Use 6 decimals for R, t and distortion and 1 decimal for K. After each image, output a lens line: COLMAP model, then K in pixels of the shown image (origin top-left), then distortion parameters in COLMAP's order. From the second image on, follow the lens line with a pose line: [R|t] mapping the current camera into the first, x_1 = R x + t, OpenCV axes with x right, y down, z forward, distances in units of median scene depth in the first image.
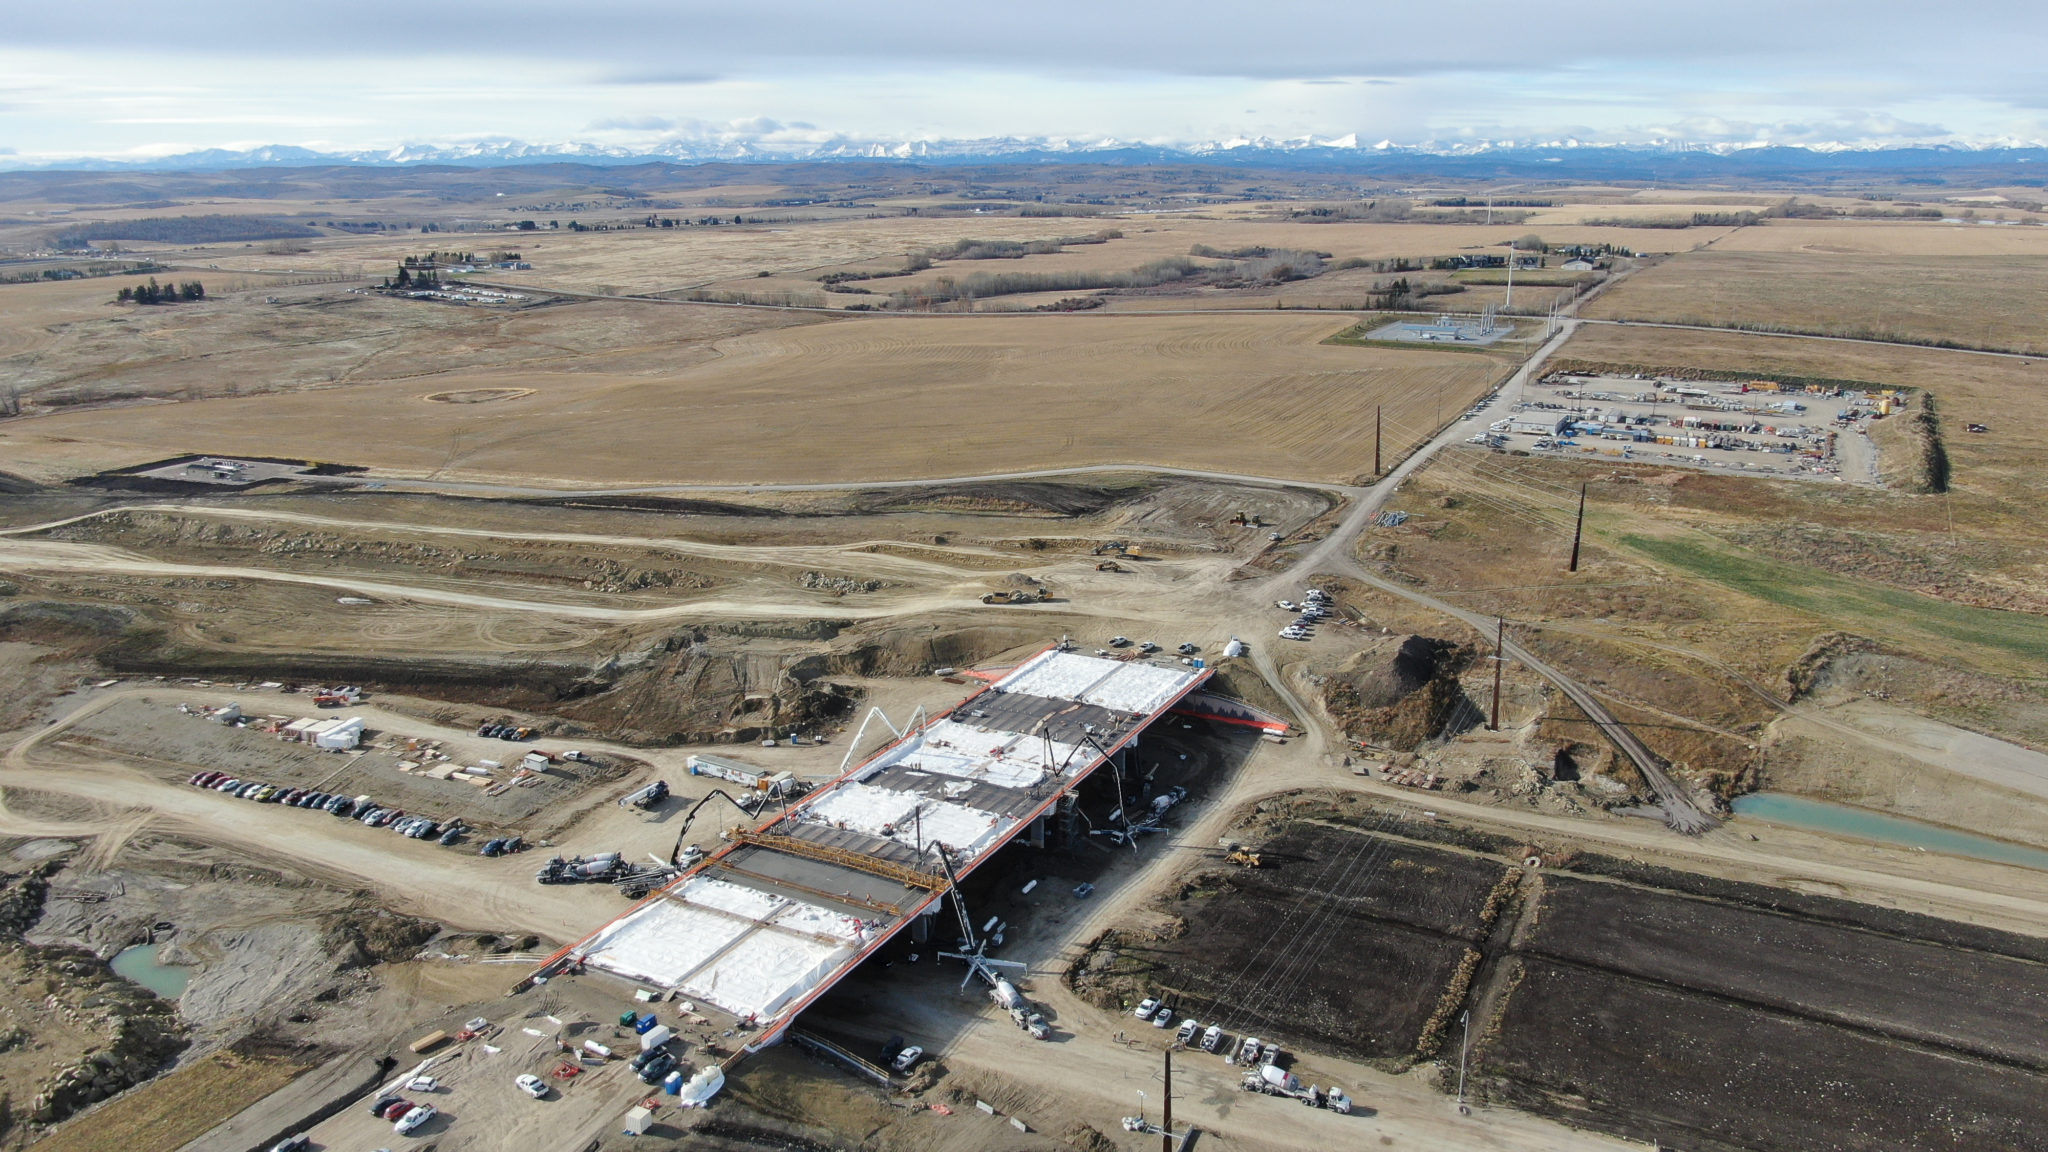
lens RADIAL K [[1474.3, 0, 1016.9], [0, 1474.3, 577.8], [0, 0, 1]] dist [-0.011732, 0.004271]
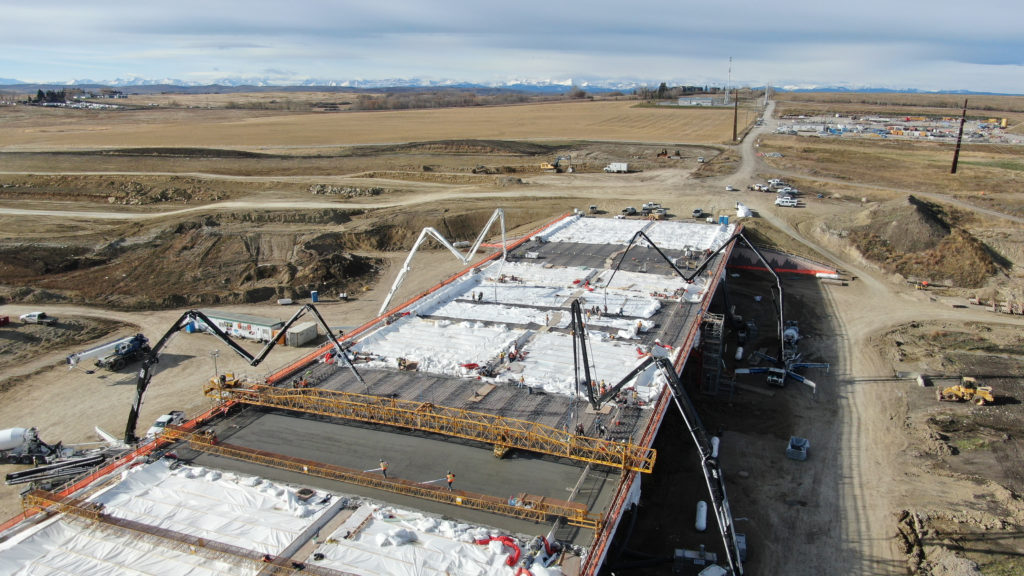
lens RADIAL K [[737.2, 0, 511.3], [0, 737.2, 289.4], [0, 0, 1]] dist [-0.011732, 0.004271]
pose [[0.990188, -0.023019, 0.137832, -0.090826], [0.024880, 0.999621, -0.011792, 0.107135], [-0.137508, 0.015105, 0.990385, 0.521424]]
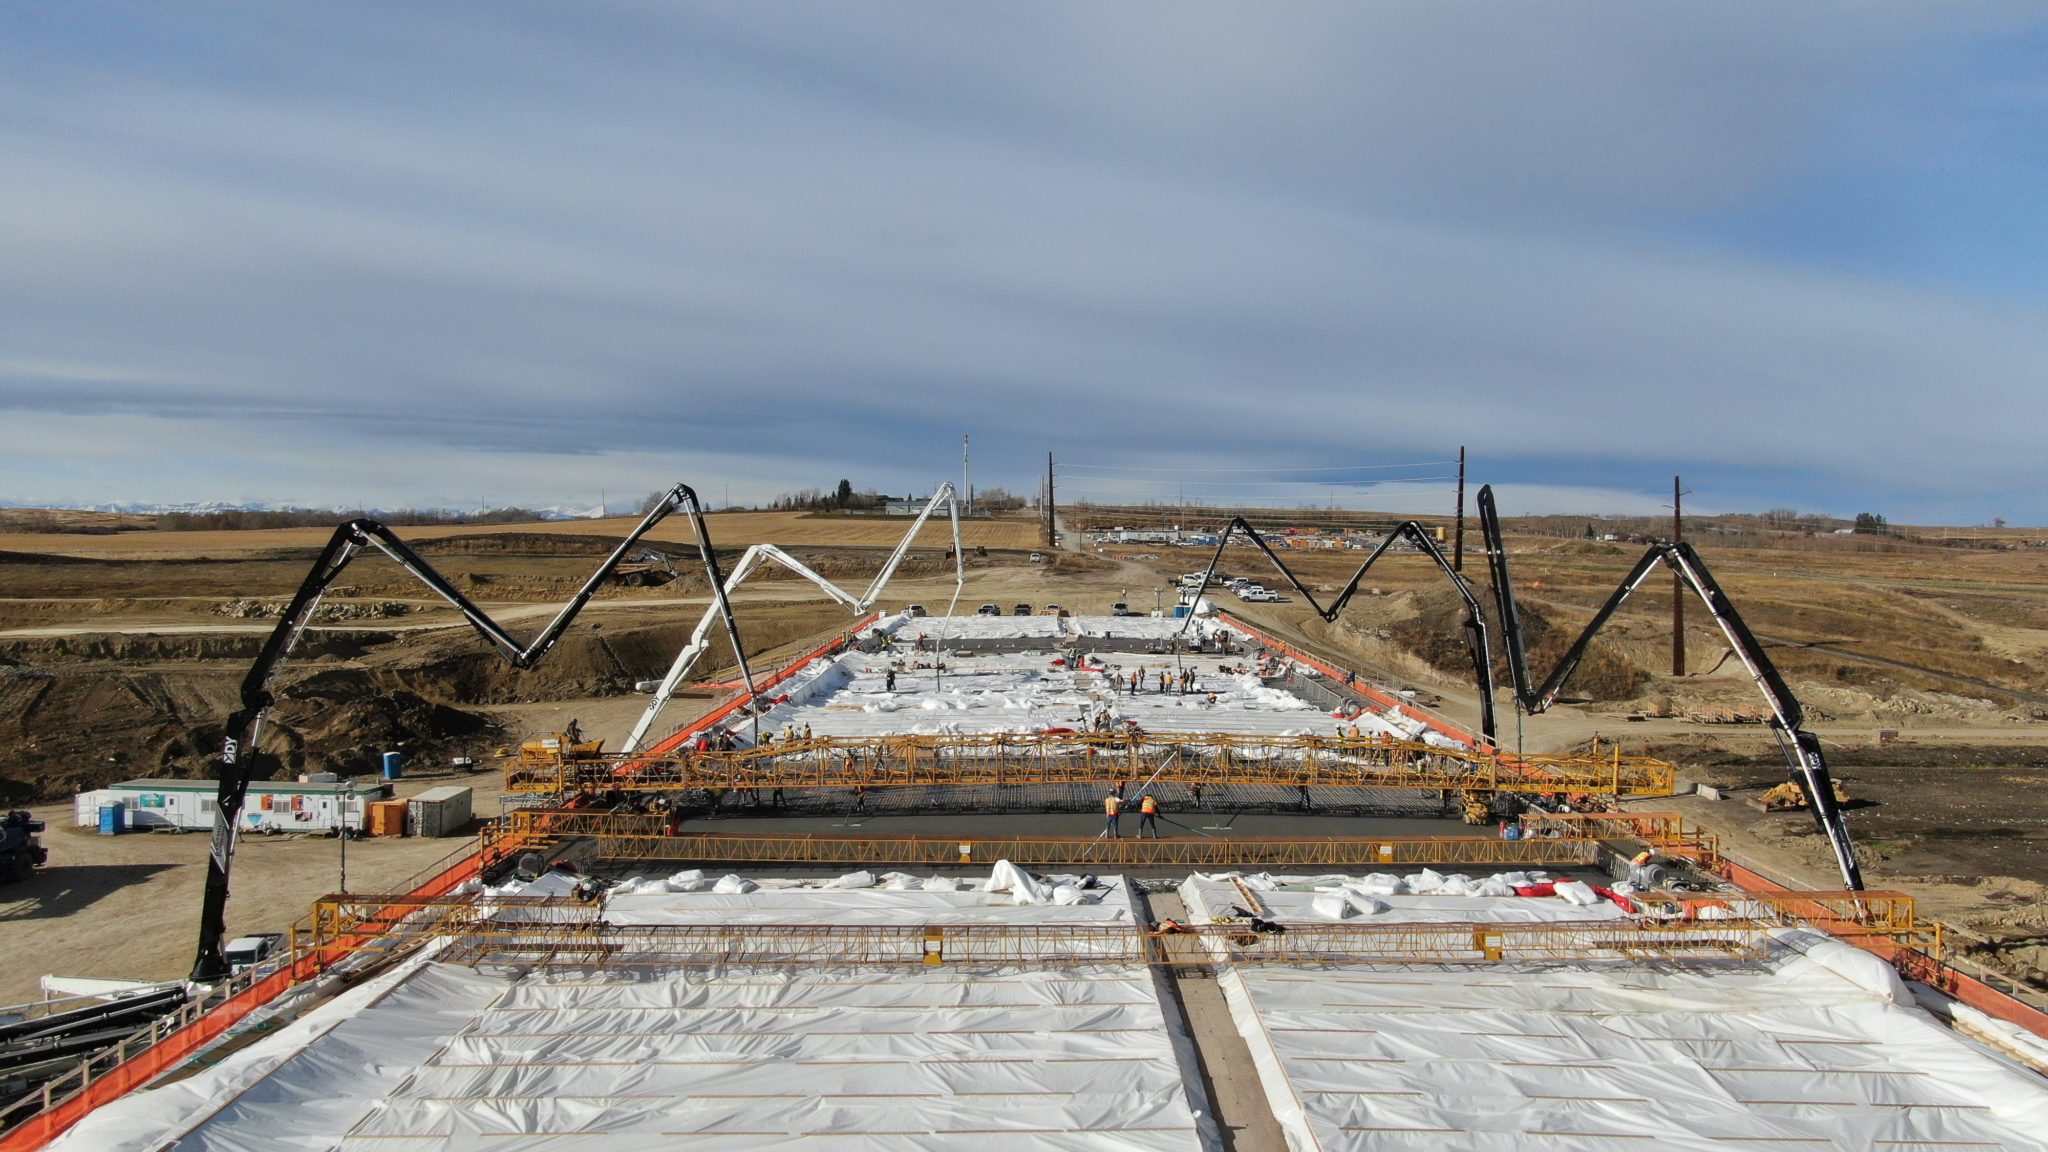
lens RADIAL K [[1474.3, 0, 1017.8], [0, 1474.3, 578.1], [0, 0, 1]] dist [-0.011732, 0.004271]
pose [[0.881980, 0.001092, 0.471286, -0.176118], [0.113638, 0.969999, -0.214914, 0.151421], [-0.457381, 0.243106, 0.855396, 0.573545]]
